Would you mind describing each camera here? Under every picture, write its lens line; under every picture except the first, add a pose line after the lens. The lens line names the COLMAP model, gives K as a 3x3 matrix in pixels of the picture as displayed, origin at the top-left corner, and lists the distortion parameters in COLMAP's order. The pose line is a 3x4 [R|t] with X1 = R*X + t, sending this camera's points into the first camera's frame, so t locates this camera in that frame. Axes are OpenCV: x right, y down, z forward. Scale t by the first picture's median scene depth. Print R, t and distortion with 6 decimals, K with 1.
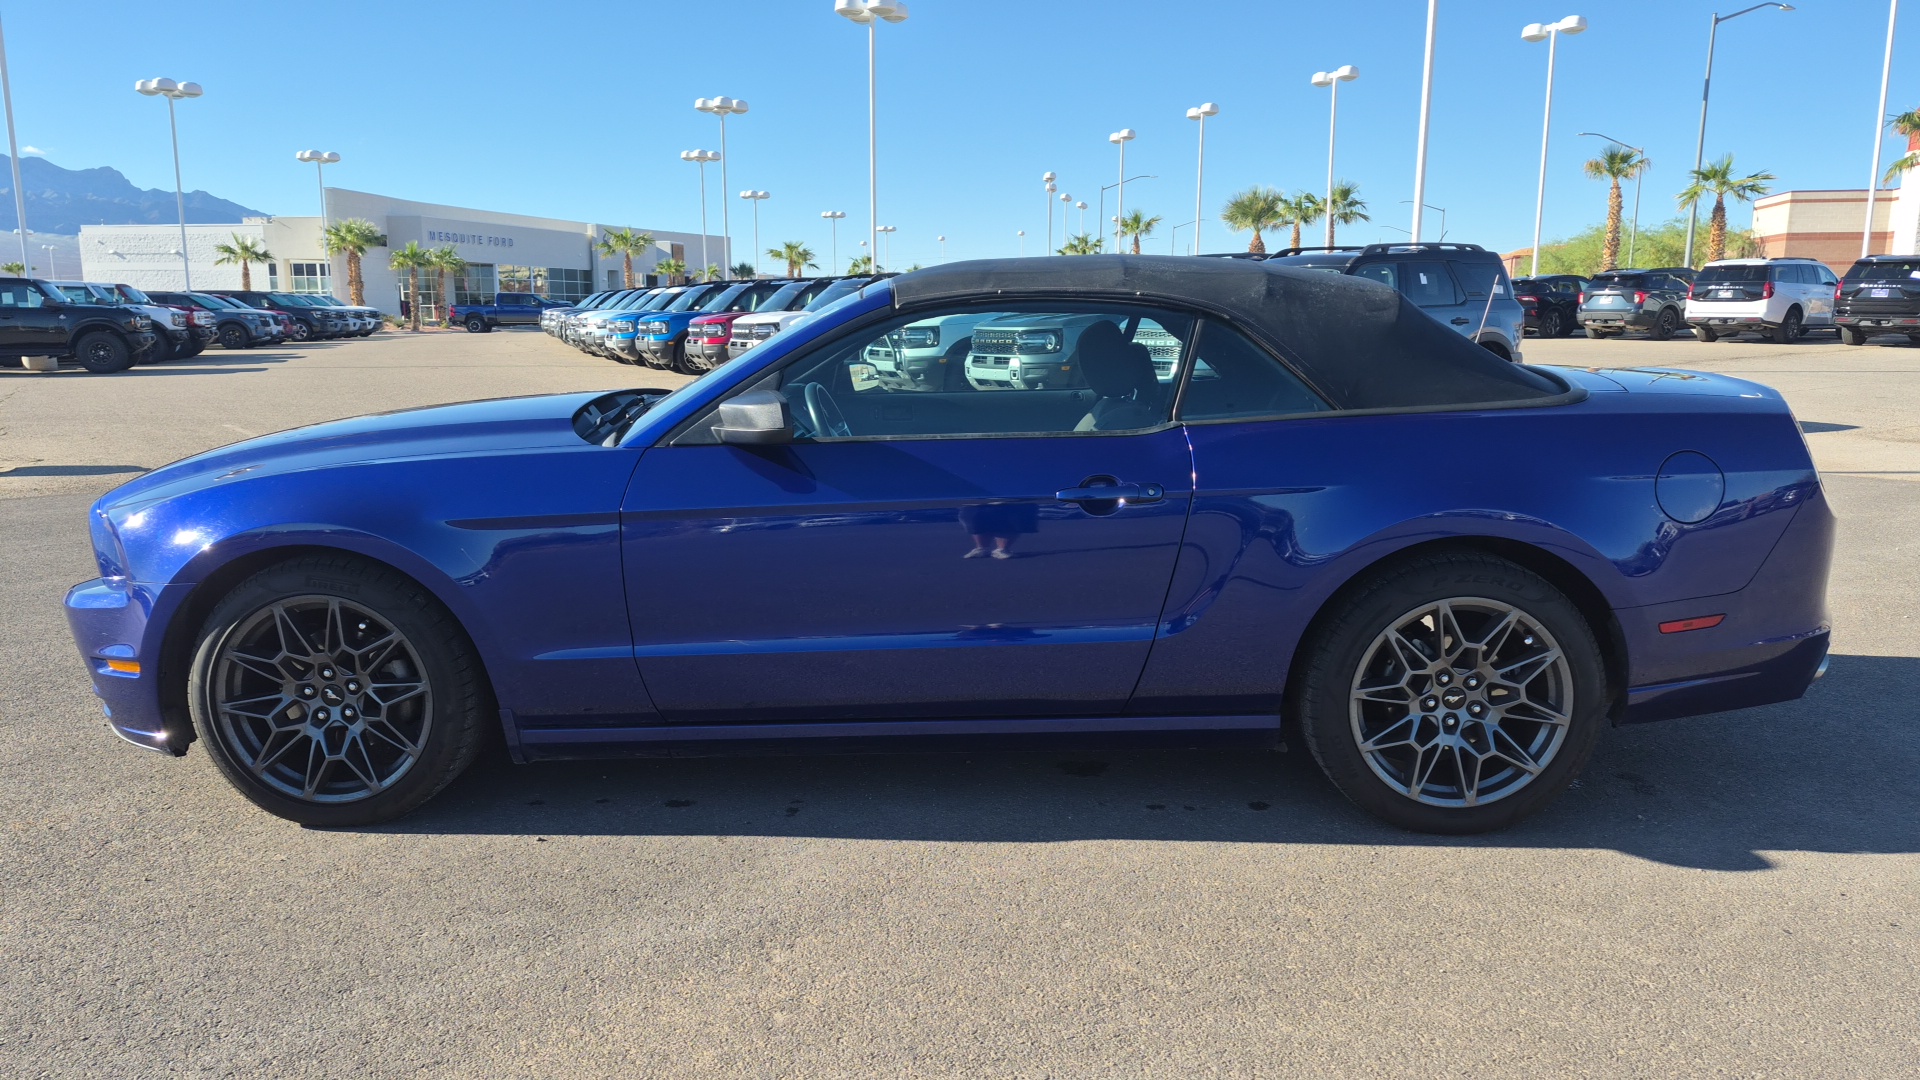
lens RADIAL K [[1339.3, 0, 978.1], [0, 1339.3, 557.3], [0, 0, 1]] dist [0.055773, -0.039978]
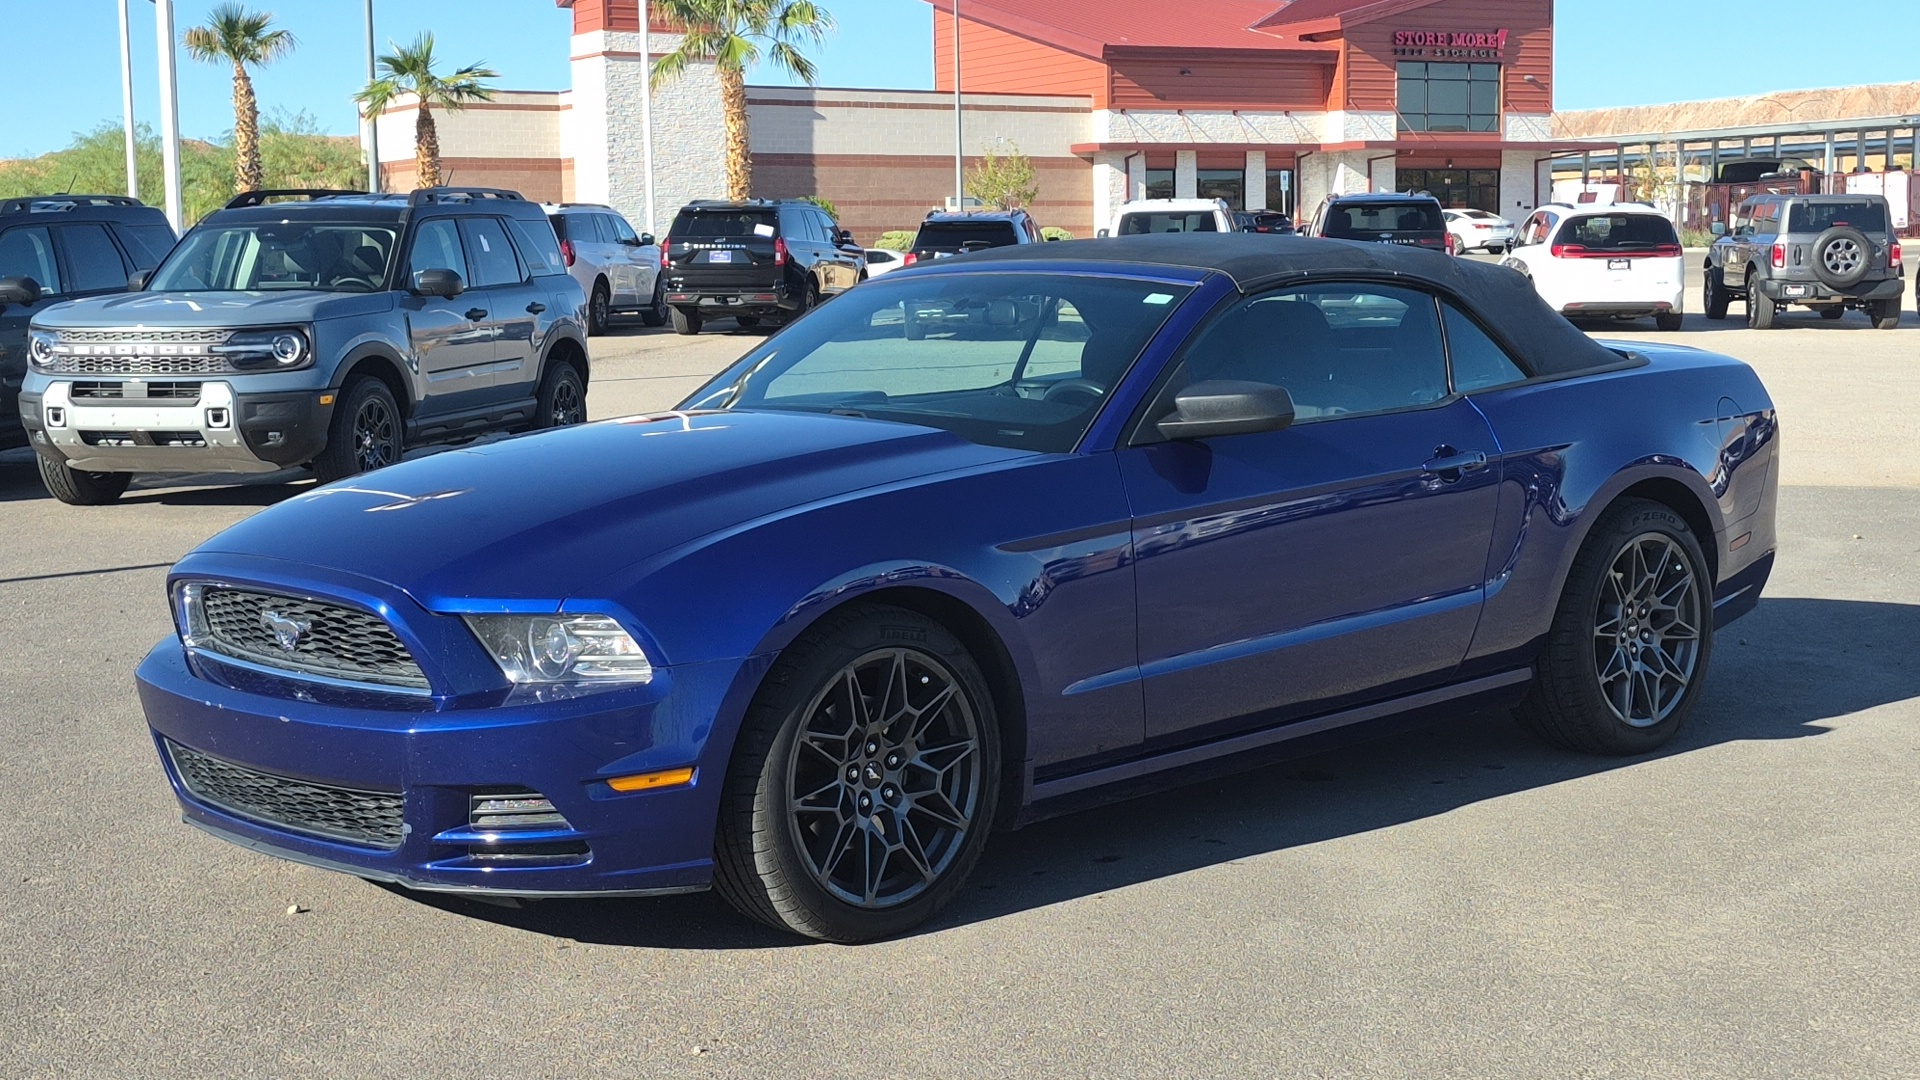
lens RADIAL K [[2713.7, 0, 959.3], [0, 2713.7, 540.2], [0, 0, 1]] dist [0.084021, 0.000000]
pose [[0.718860, -0.086288, 0.689779, -0.141439], [0.148059, 0.988504, -0.030644, 0.001733], [-0.679205, 0.124157, 0.723371, -0.022364]]
